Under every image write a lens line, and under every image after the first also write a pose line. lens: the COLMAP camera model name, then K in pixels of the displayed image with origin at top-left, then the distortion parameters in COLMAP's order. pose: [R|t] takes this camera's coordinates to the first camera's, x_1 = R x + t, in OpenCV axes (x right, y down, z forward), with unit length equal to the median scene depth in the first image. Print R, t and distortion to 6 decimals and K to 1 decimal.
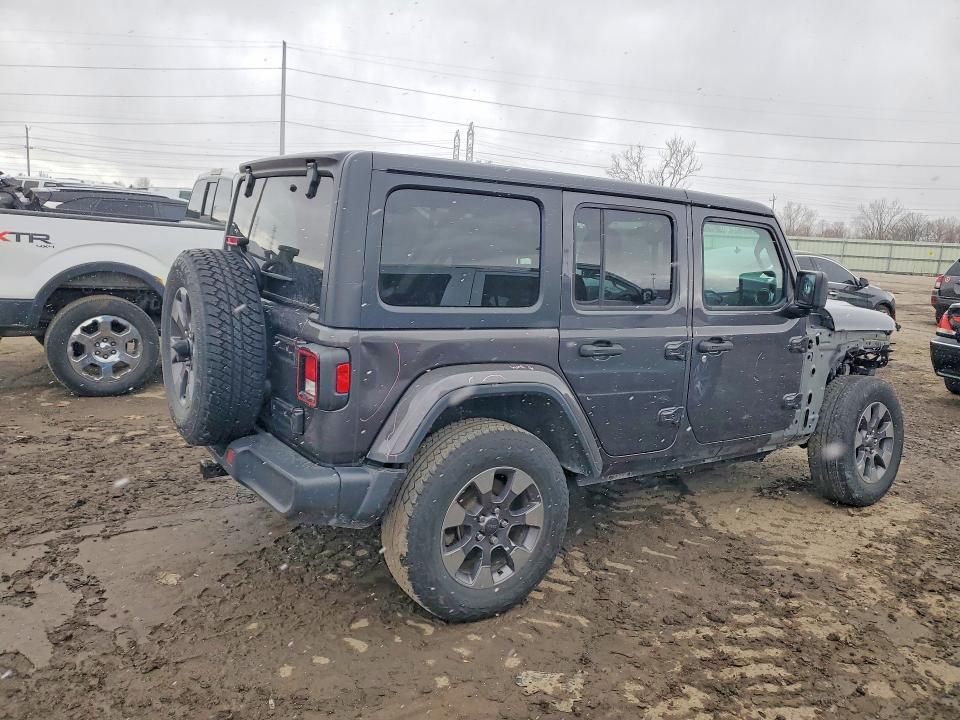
lens RADIAL K [[747.6, 0, 472.4], [0, 747.6, 361.2], [0, 0, 1]] dist [0.018400, -0.003815]
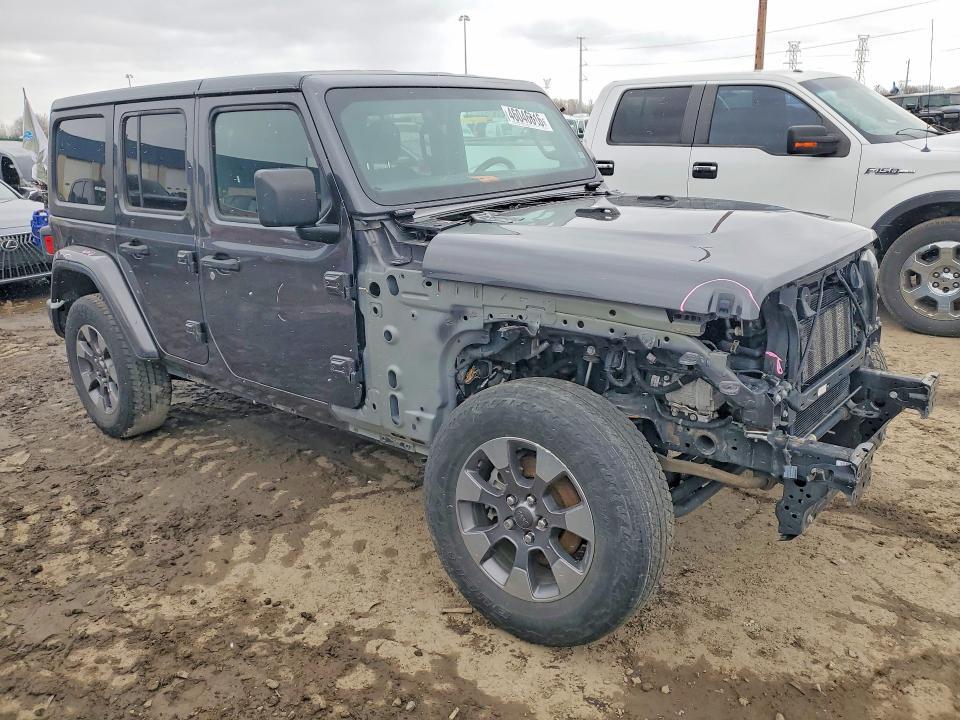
lens RADIAL K [[746.4, 0, 480.0], [0, 746.4, 360.0], [0, 0, 1]] dist [0.028043, 0.005082]
pose [[0.269366, 0.210440, -0.939764, 1.193710], [-0.122525, 0.975392, 0.183298, -0.099200], [0.955212, 0.065771, 0.288522, 1.020874]]
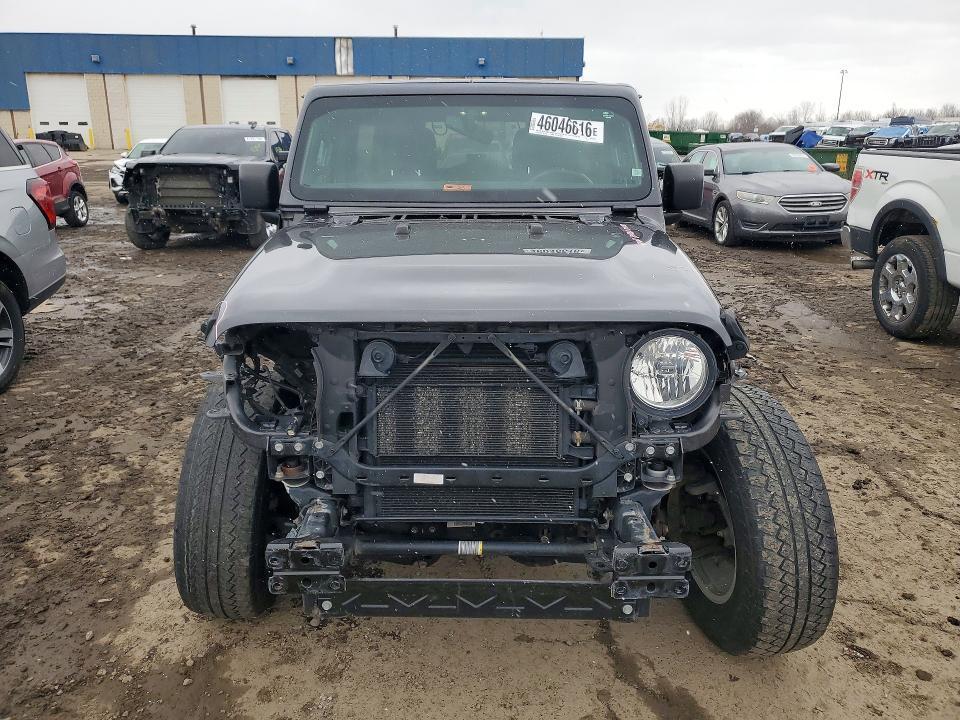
lens RADIAL K [[747.6, 0, 472.4], [0, 747.6, 361.2], [0, 0, 1]] dist [0.018400, -0.003815]
pose [[-0.557895, 0.169924, -0.812329, 1.060682], [-0.189305, 0.926954, 0.323913, -0.233246], [0.808033, 0.334487, -0.484976, 1.712104]]
